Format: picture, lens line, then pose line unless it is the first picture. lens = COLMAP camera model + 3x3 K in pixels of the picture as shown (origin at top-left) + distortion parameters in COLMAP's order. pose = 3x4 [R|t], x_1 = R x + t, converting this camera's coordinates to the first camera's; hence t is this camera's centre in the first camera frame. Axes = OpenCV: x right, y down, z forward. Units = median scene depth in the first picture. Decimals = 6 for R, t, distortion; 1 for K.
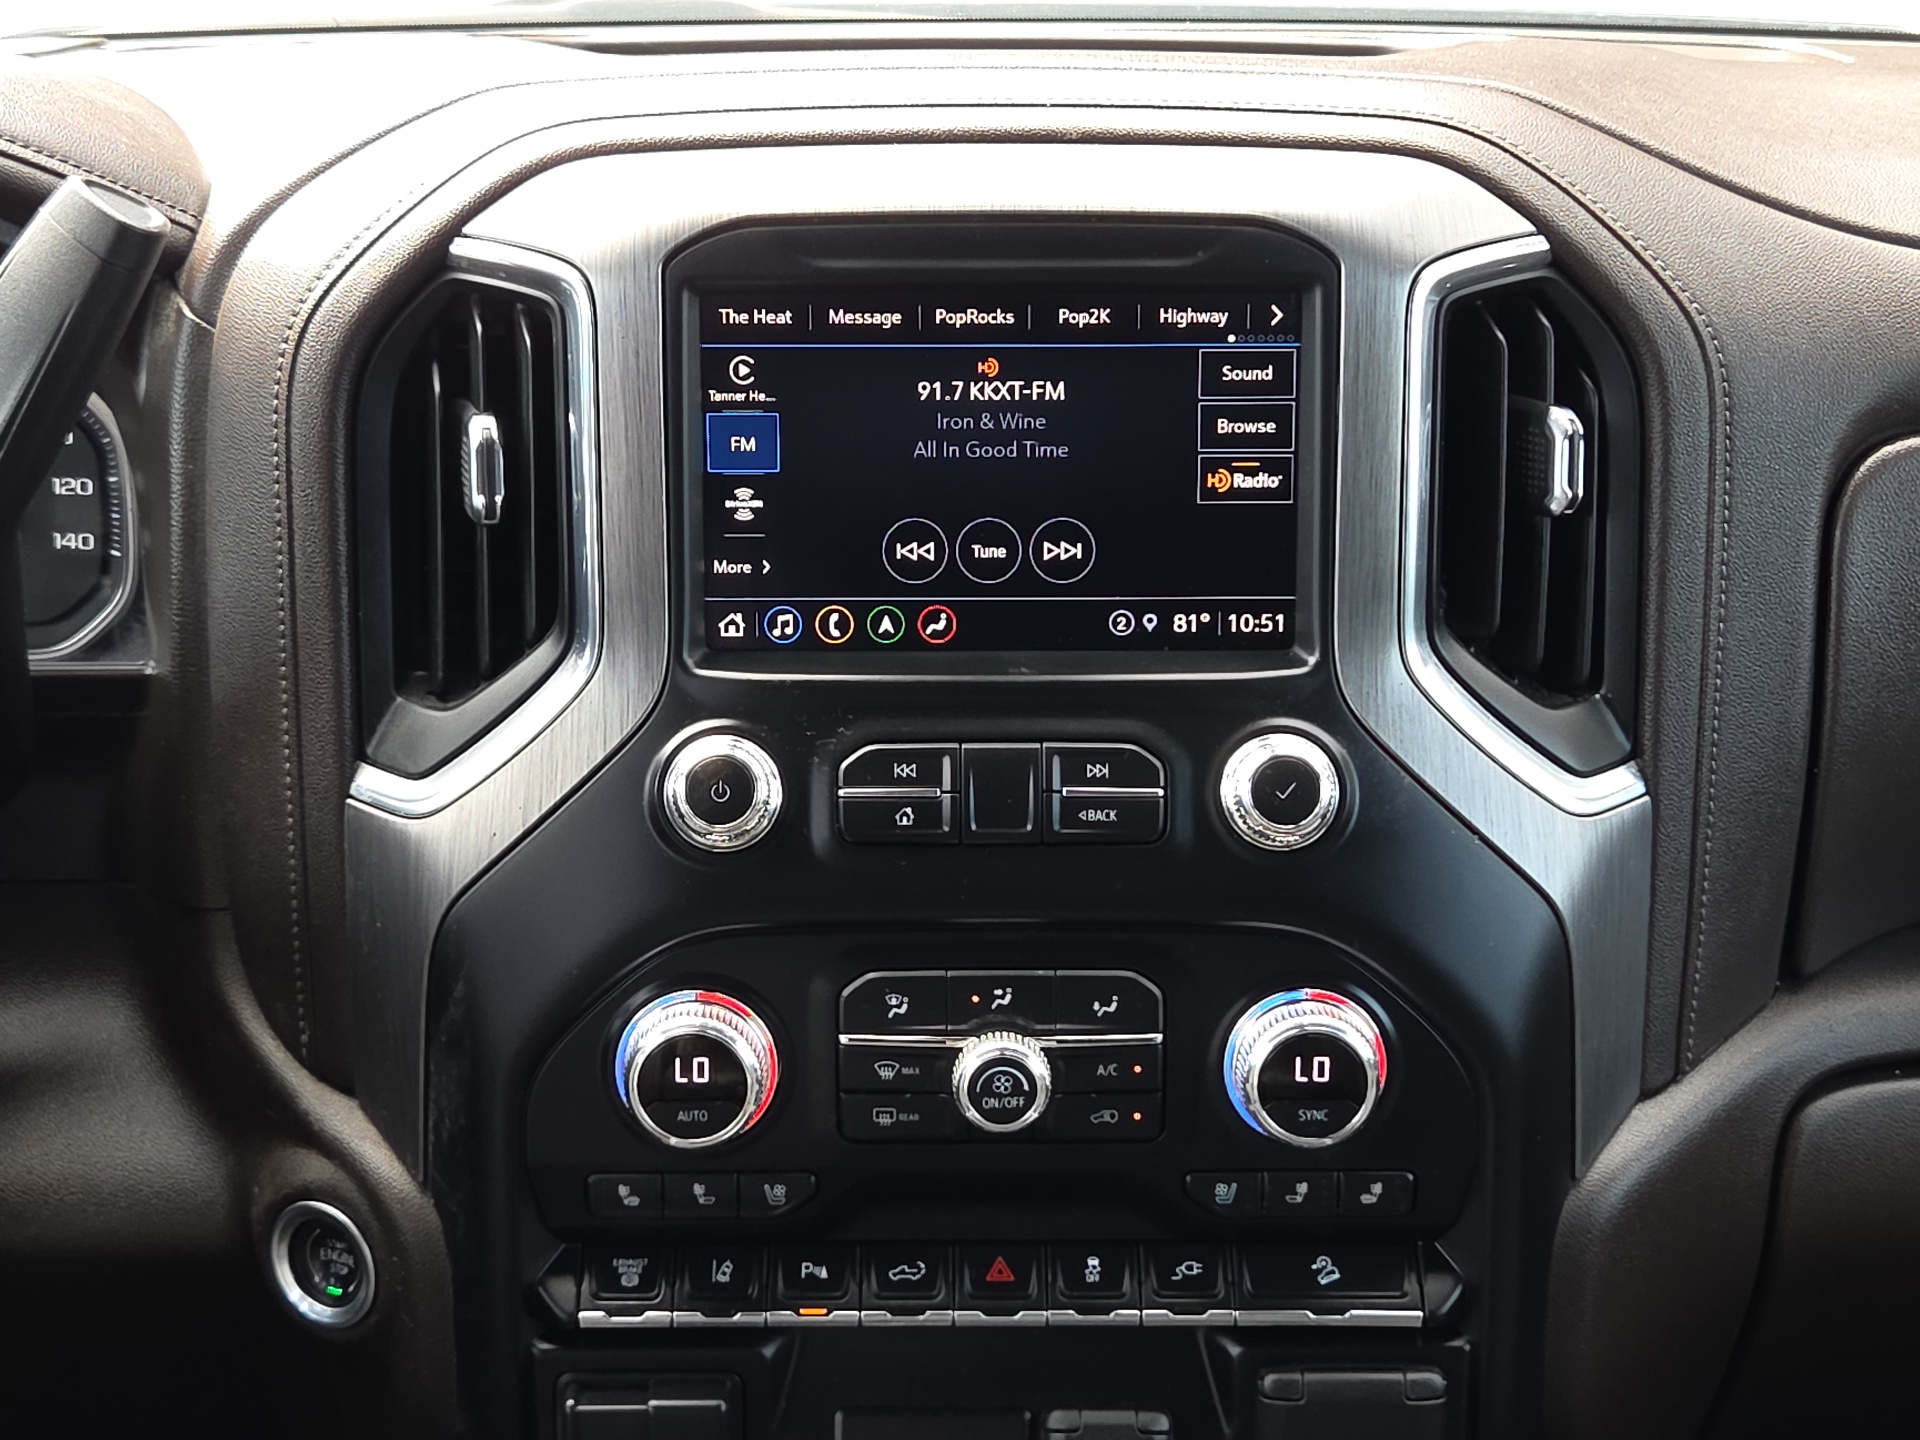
lens RADIAL K [[2974.2, 0, 960.0], [0, 2974.2, 720.0], [0, 0, 1]] dist [0.094259, -0.120478]
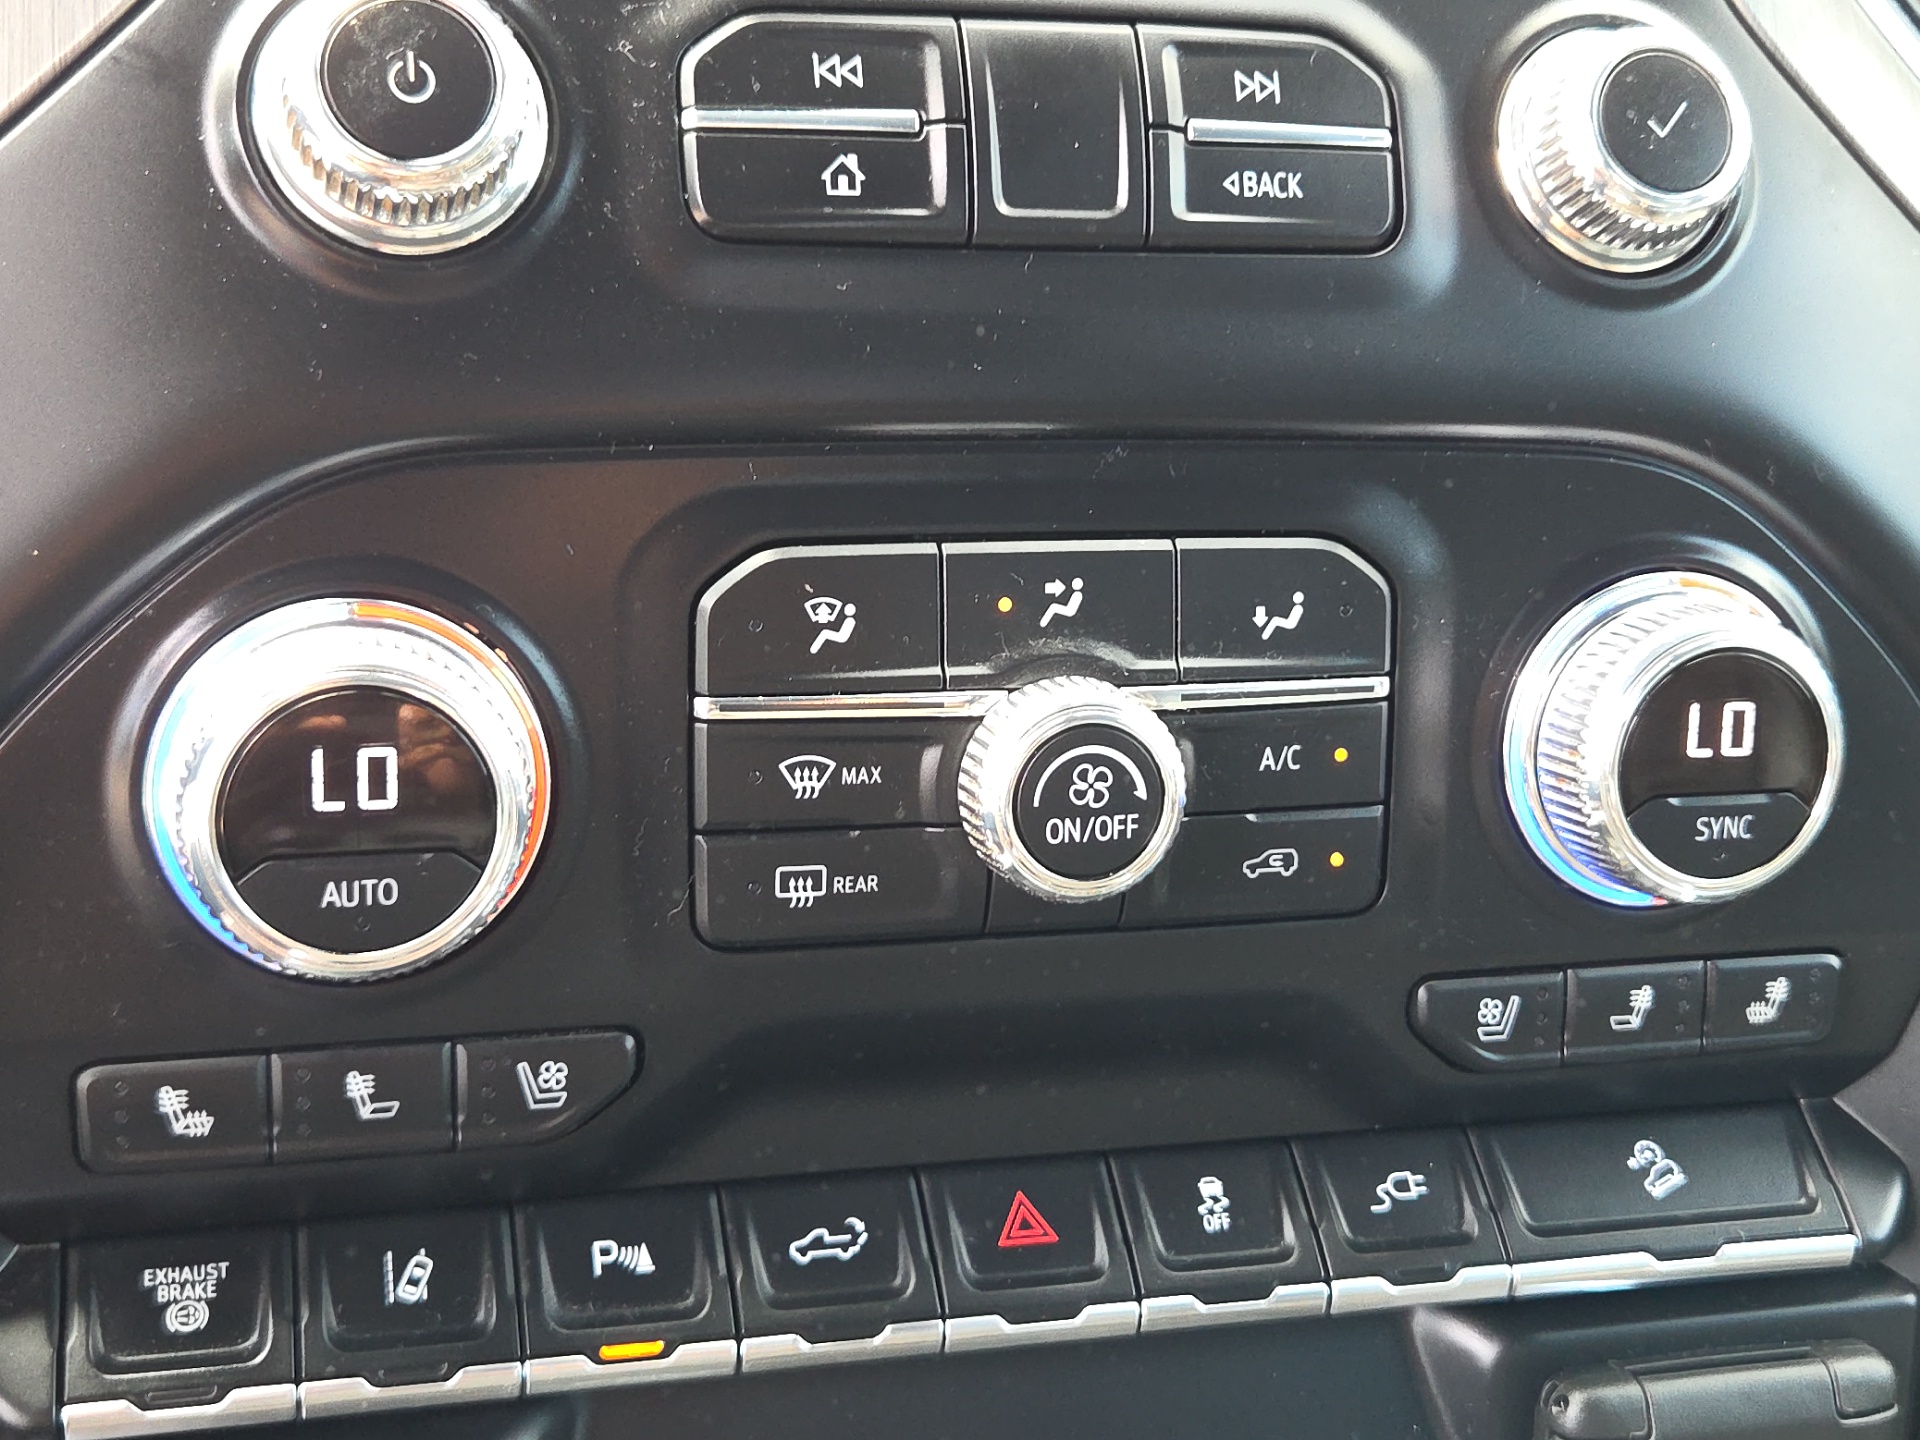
lens RADIAL K [[2527.0, 0, 960.0], [0, 2527.0, 720.0], [0, 0, 1]] dist [0.111820, -0.356756]
pose [[0.964360, -0.028991, 0.263001, -0.099907], [0.036710, 0.999026, -0.024481, 0.119250], [-0.262035, 0.033263, 0.964485, 0.638104]]
